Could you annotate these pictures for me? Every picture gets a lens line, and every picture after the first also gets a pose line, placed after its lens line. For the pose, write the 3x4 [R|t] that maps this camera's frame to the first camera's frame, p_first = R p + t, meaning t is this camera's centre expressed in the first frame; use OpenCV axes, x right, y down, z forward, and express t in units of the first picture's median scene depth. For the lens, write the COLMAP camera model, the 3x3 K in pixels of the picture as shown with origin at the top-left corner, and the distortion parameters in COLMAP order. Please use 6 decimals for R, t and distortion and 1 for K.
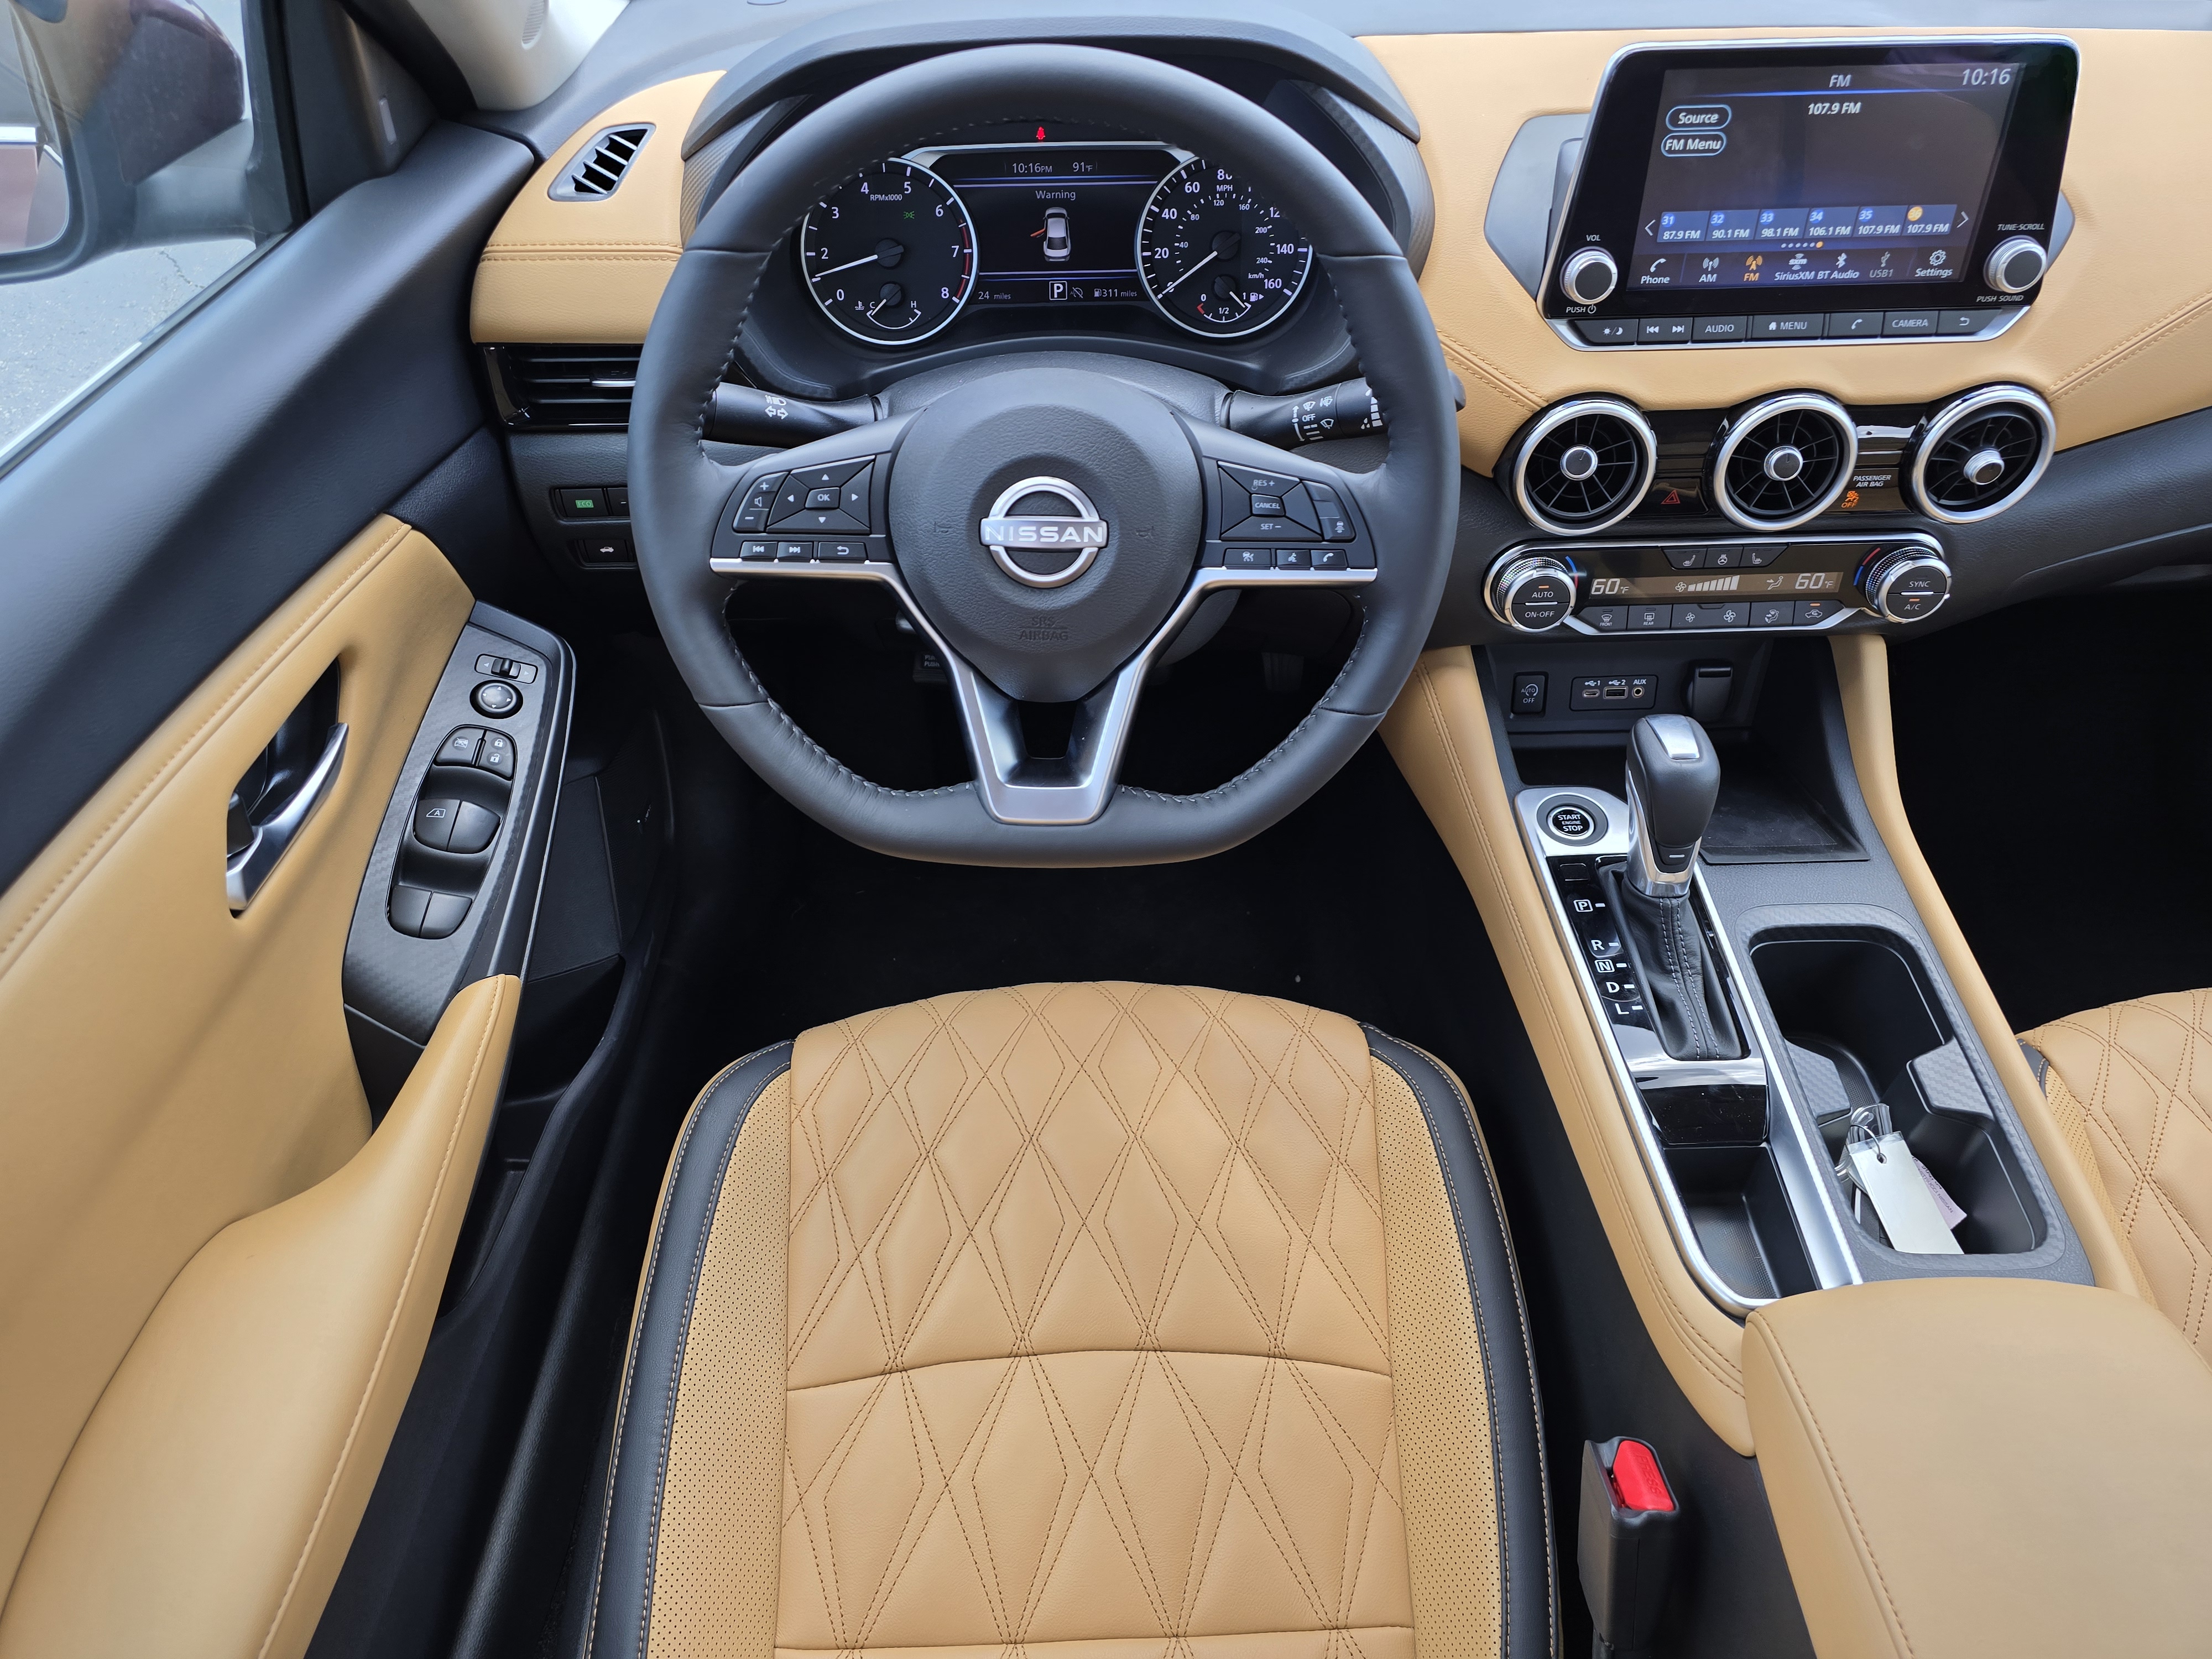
lens RADIAL K [[1509.4, 0, 1094.2], [0, 1509.4, 815.3], [0, 0, 1]] dist [0.047079, -0.050085]
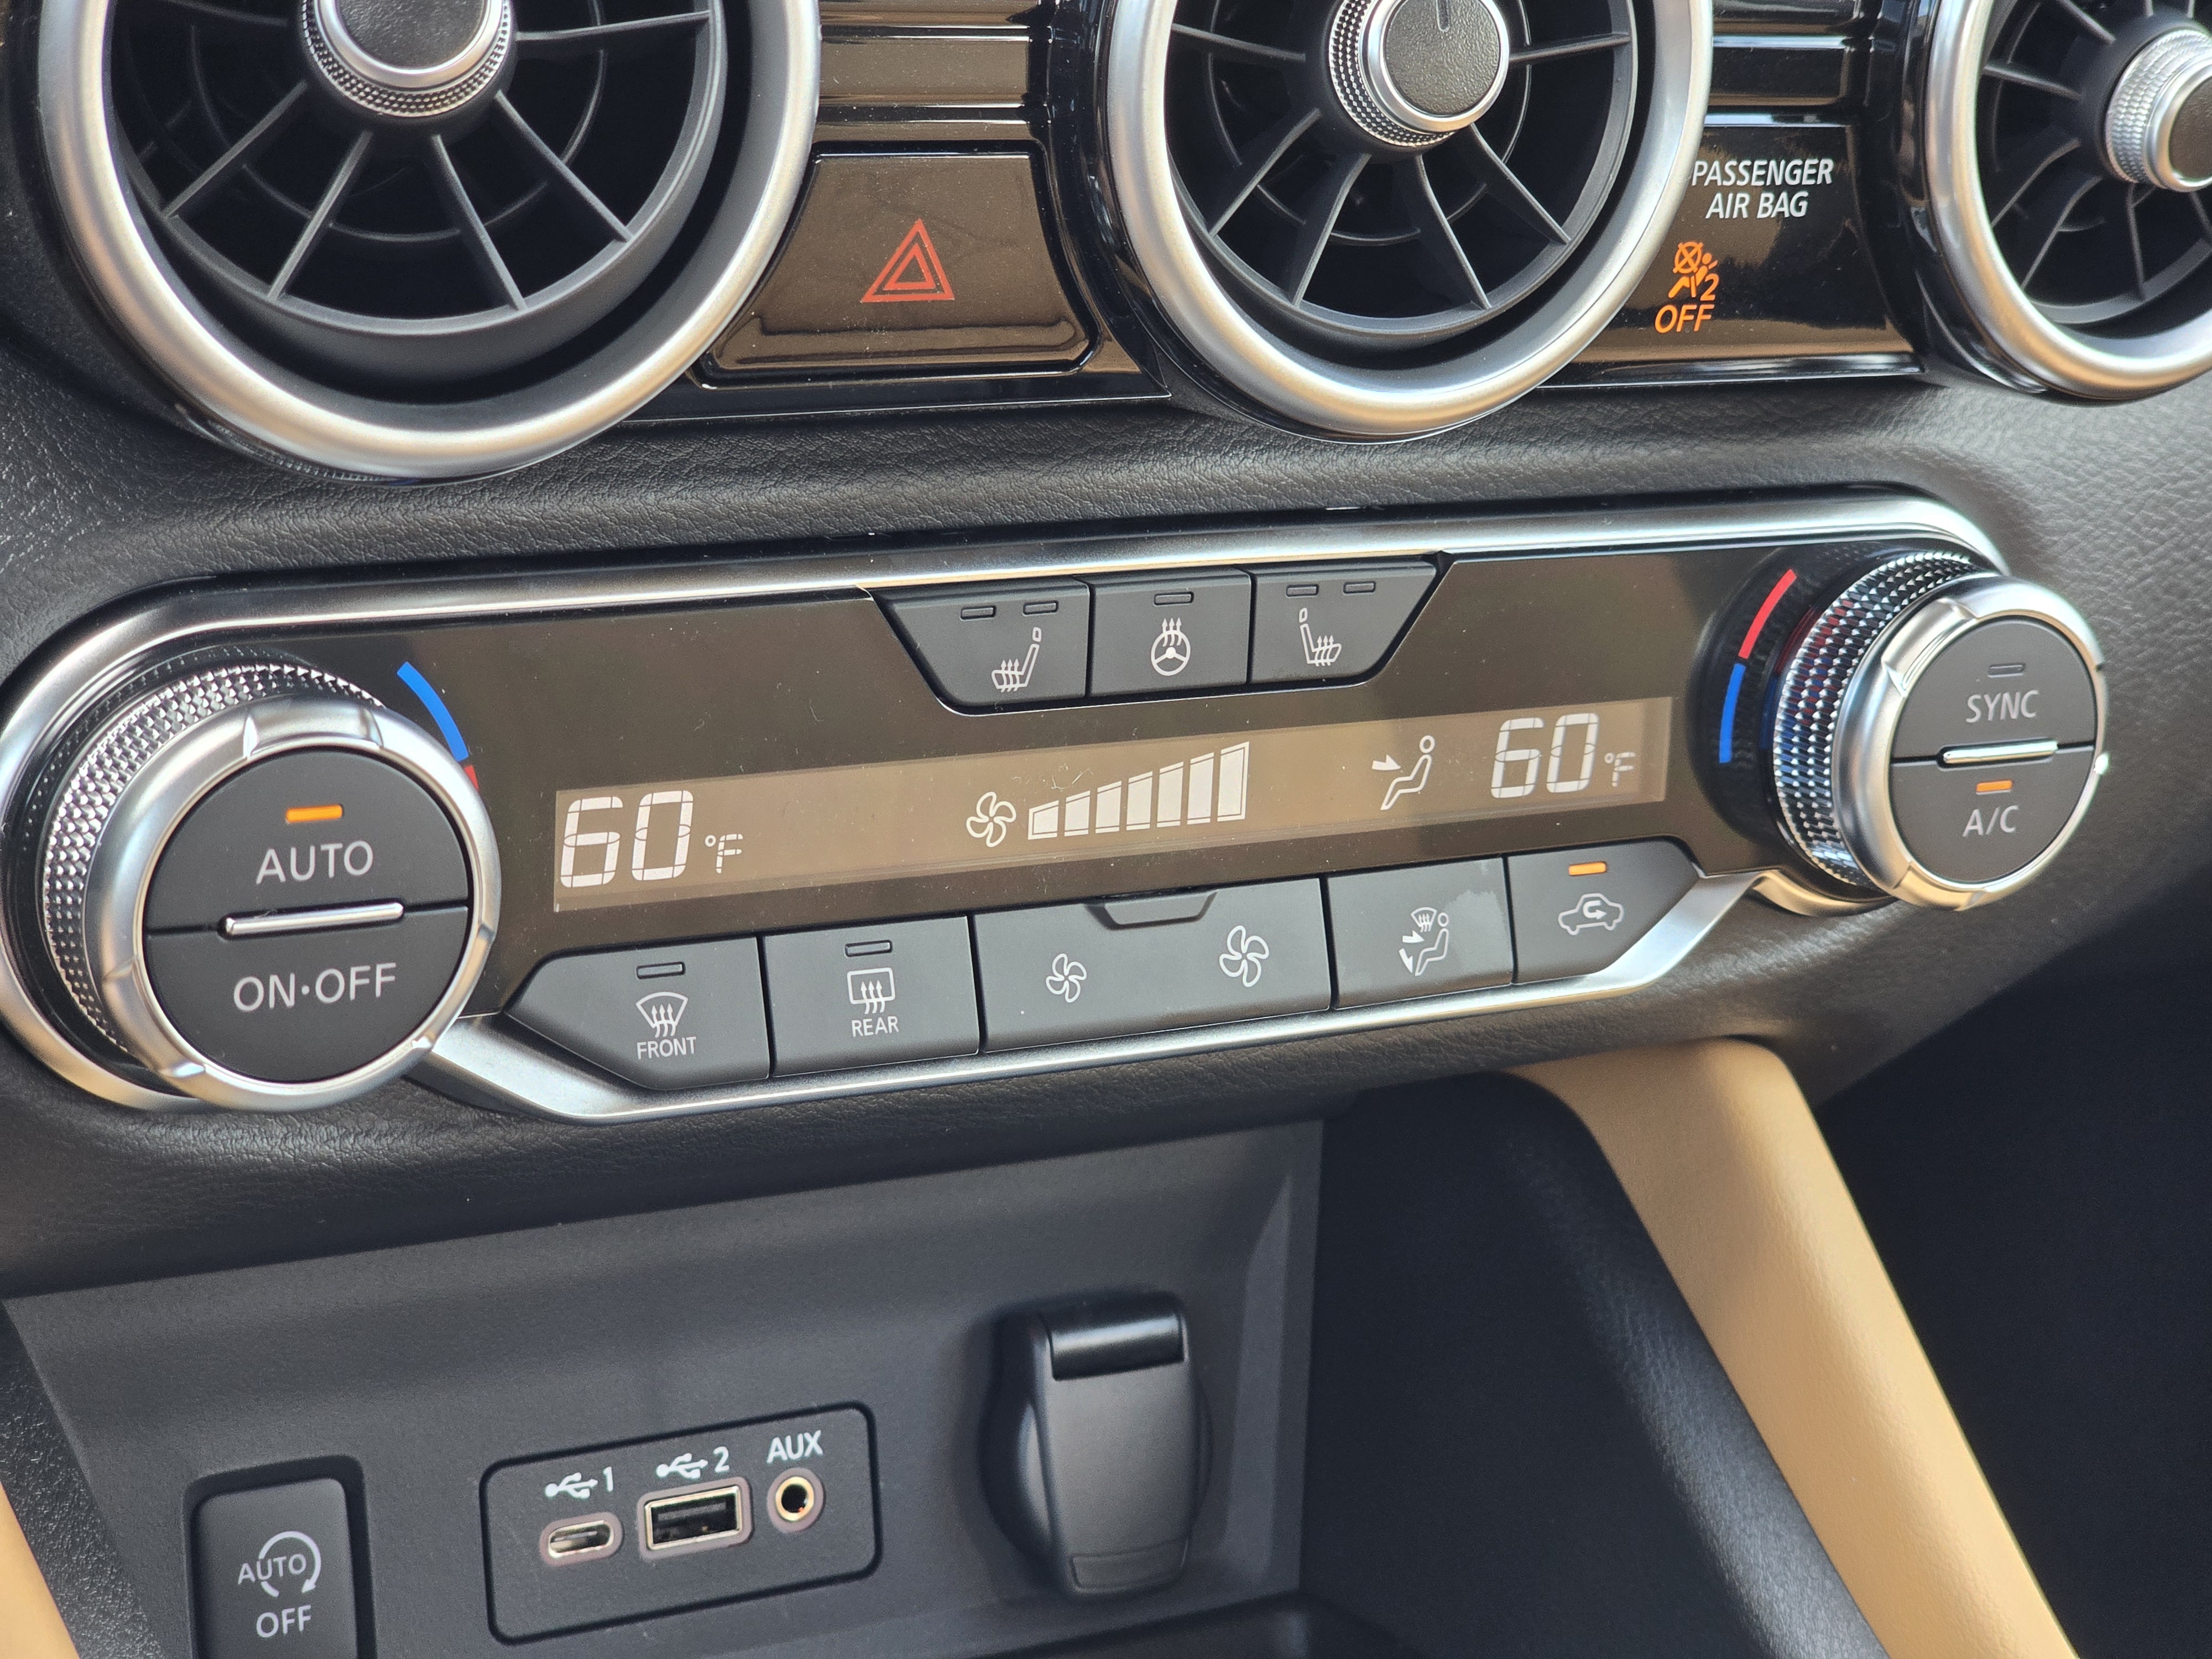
lens RADIAL K [[4390.1, 0, 1123.5], [0, 4390.1, 818.2], [0, 0, 1]] dist [-0.096580, 0.000000]
pose [[0.863592, -0.061408, 0.500438, 0.141037], [0.218935, 0.939769, -0.262492, -0.005385], [-0.454177, 0.336249, 0.825021, 0.596021]]
